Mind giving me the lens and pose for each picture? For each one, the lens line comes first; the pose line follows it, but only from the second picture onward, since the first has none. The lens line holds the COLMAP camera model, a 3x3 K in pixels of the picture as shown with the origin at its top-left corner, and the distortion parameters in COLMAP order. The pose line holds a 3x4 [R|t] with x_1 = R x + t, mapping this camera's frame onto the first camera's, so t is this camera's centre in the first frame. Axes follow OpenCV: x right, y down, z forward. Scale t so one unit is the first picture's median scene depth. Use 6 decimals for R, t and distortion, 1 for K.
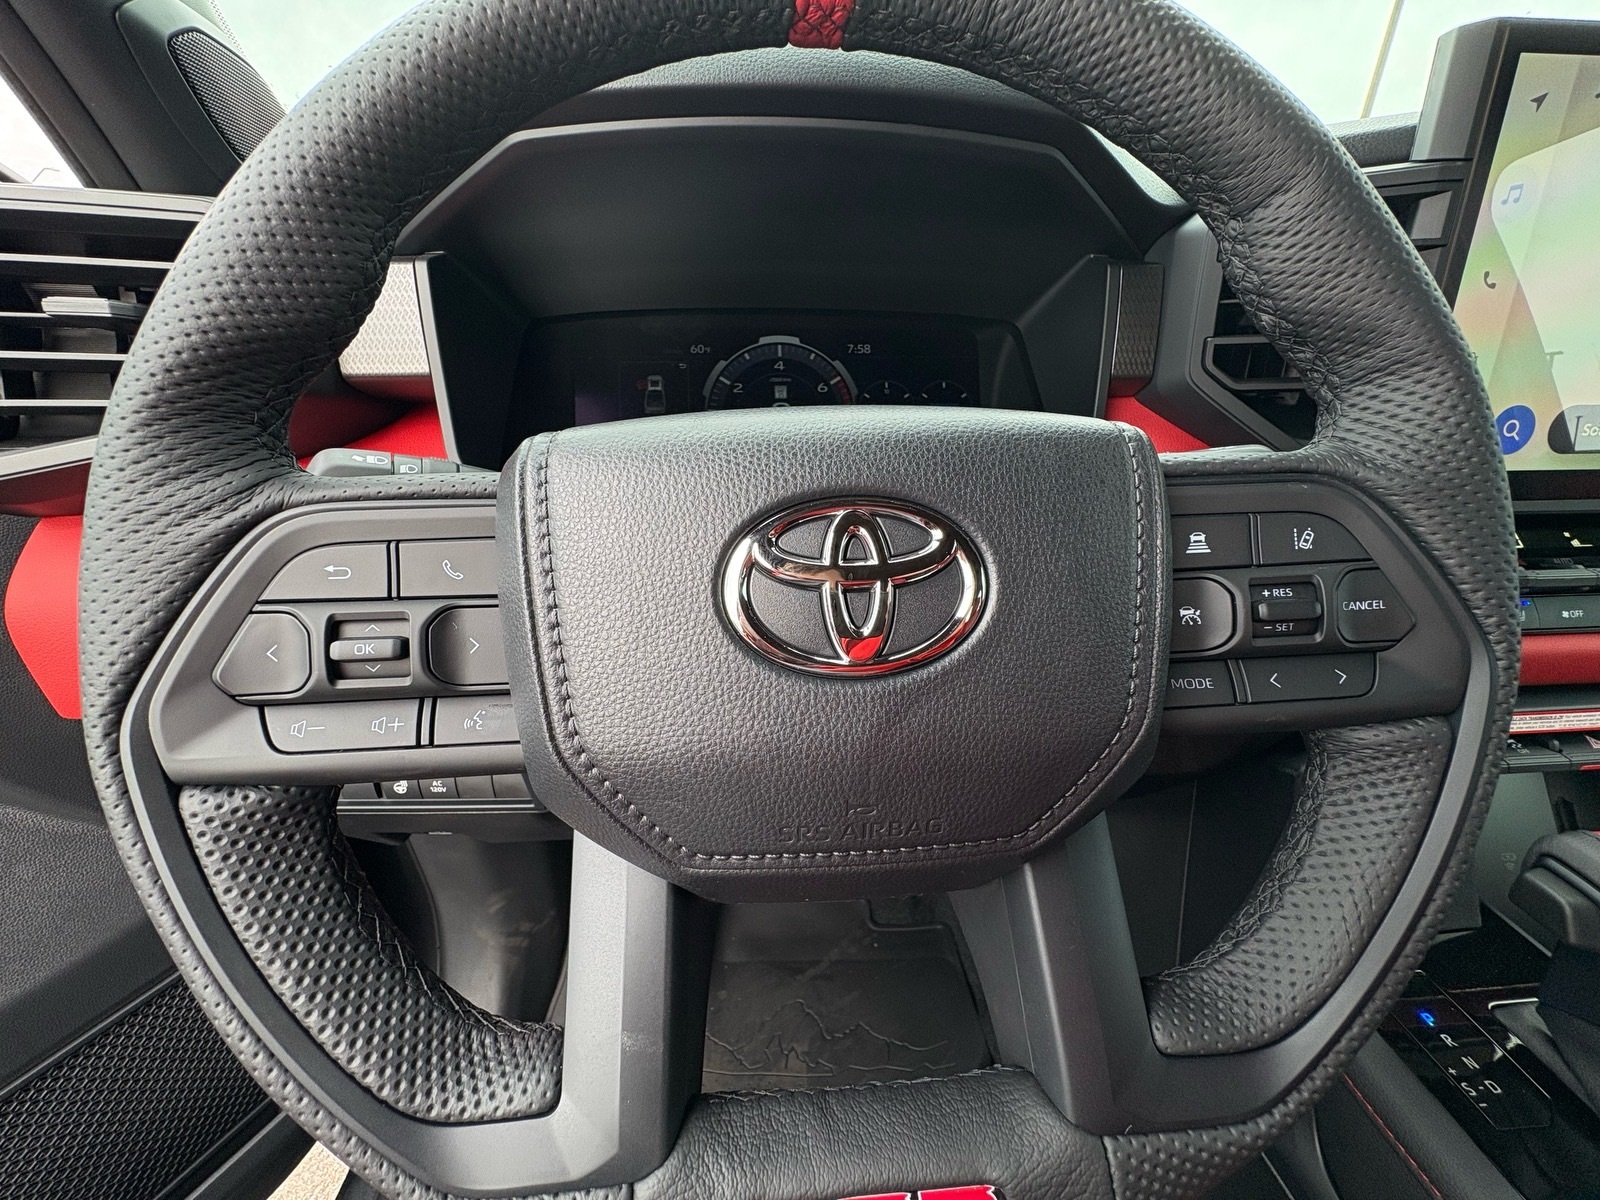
lens RADIAL K [[639.9, 0, 800.0], [0, 639.9, 600.0], [0, 0, 1]] dist [0.013119, 0.000078]
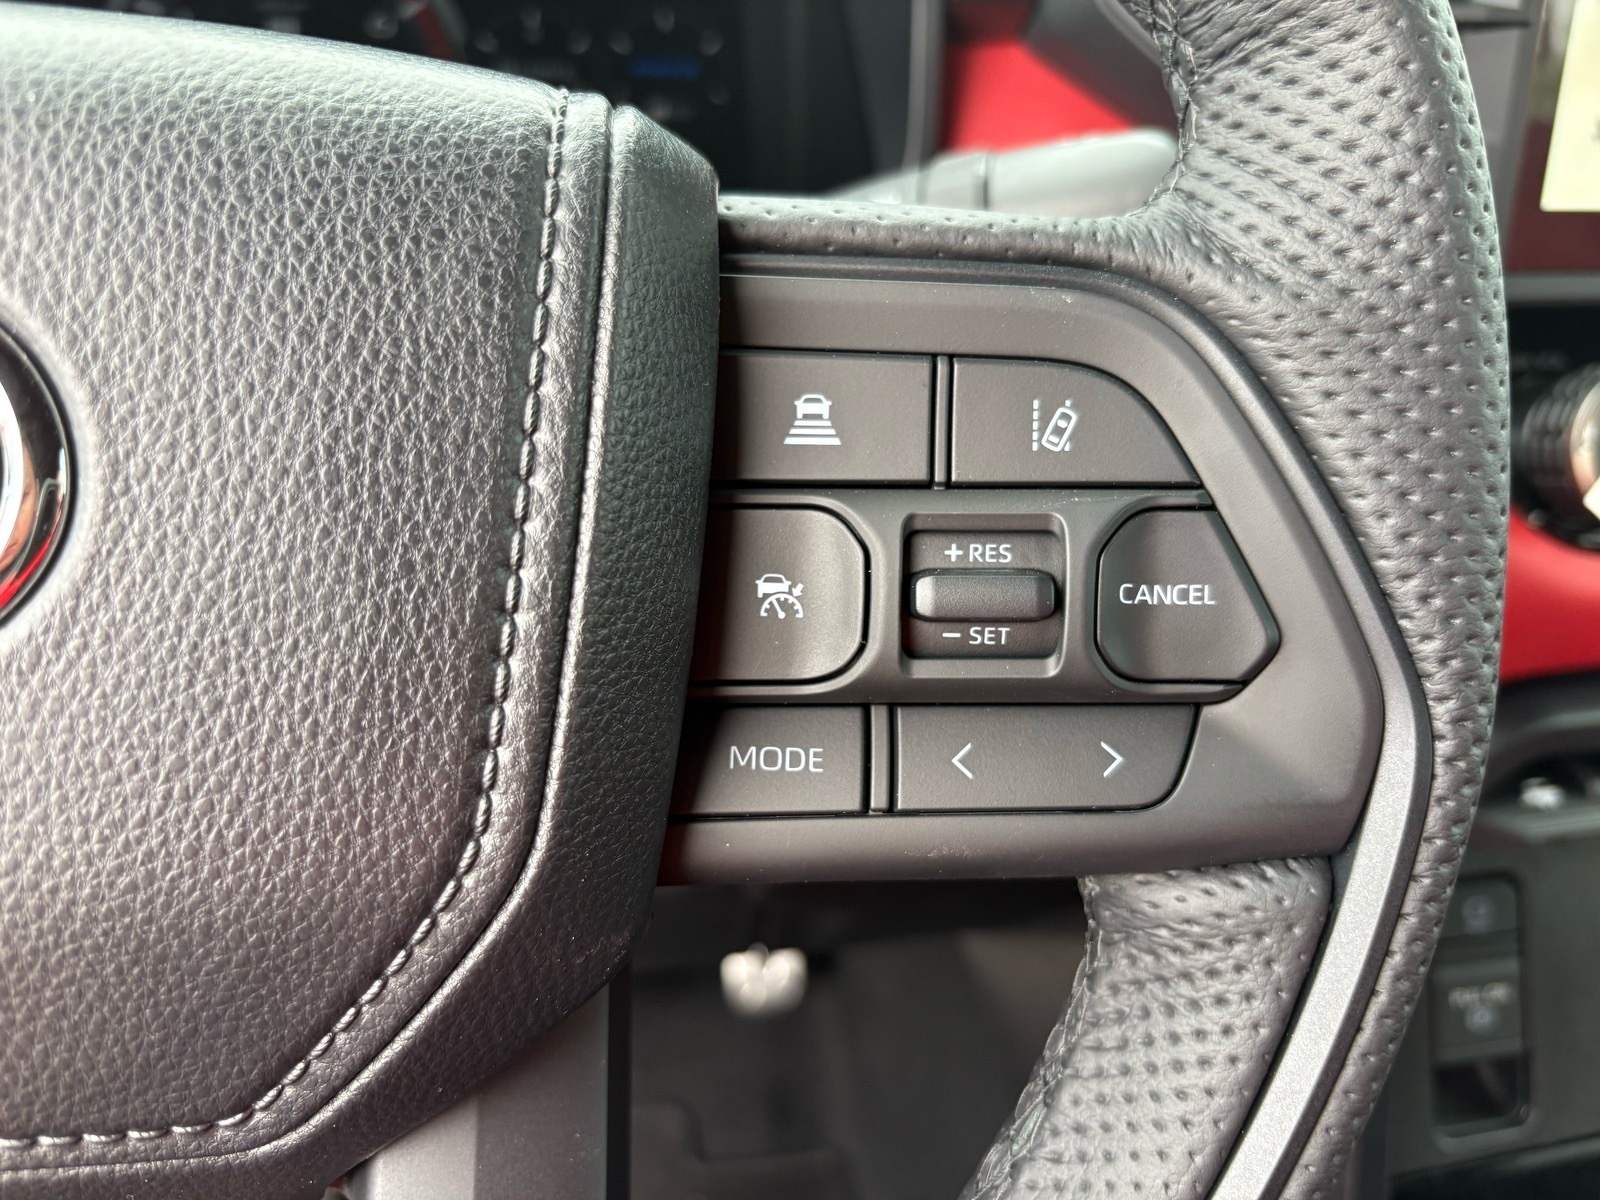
lens RADIAL K [[1238.6, 0, 904.5], [0, 1238.6, 603.2], [0, 0, 1]] dist [-0.008766, -0.008526]
pose [[0.995025, 0.056805, 0.081841, 0.631016], [-0.061826, 0.996271, 0.060172, -0.023983], [-0.078118, -0.064933, 0.994827, 0.209904]]
